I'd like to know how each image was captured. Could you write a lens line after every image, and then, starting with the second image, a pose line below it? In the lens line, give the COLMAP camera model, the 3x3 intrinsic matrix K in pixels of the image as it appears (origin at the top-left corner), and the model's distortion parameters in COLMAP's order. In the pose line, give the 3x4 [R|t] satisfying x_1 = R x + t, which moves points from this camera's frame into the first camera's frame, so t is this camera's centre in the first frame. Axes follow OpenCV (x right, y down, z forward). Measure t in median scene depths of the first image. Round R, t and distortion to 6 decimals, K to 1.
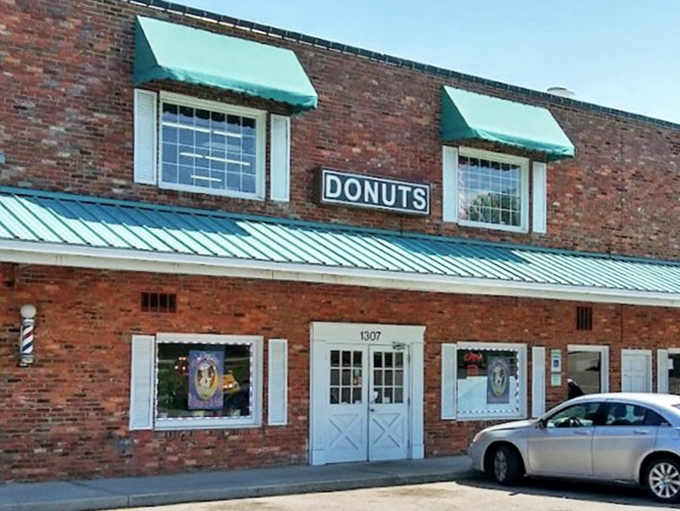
lens RADIAL K [[1021.1, 0, 340.0], [0, 1021.1, 255.5], [0, 0, 1]] dist [-0.006156, 0.000296]
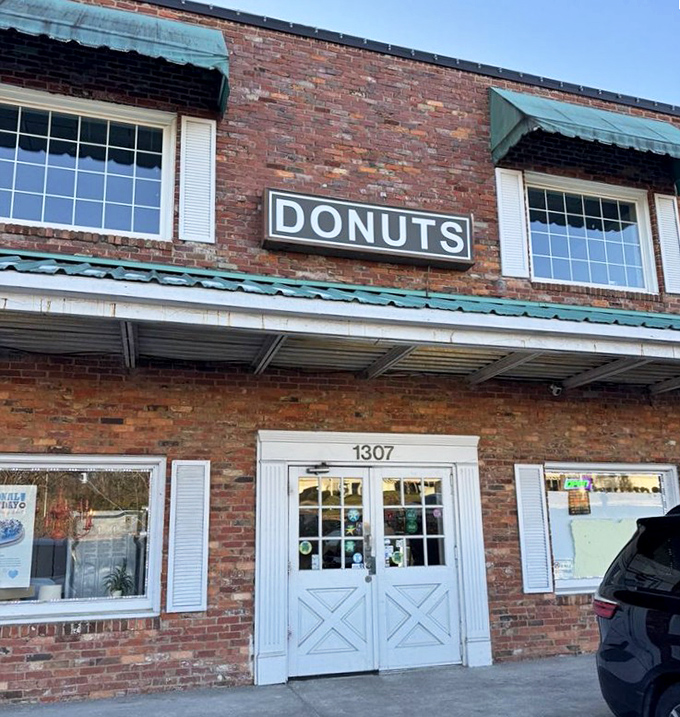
lens RADIAL K [[625.3, 0, 339.2], [0, 625.3, 384.3], [0, 0, 1]] dist [0.091683, -0.143940]
pose [[0.941050, -0.095276, -0.324572, 0.135713], [0.059702, 0.991233, -0.117871, 0.081250], [0.332956, 0.091545, 0.938488, 0.638791]]
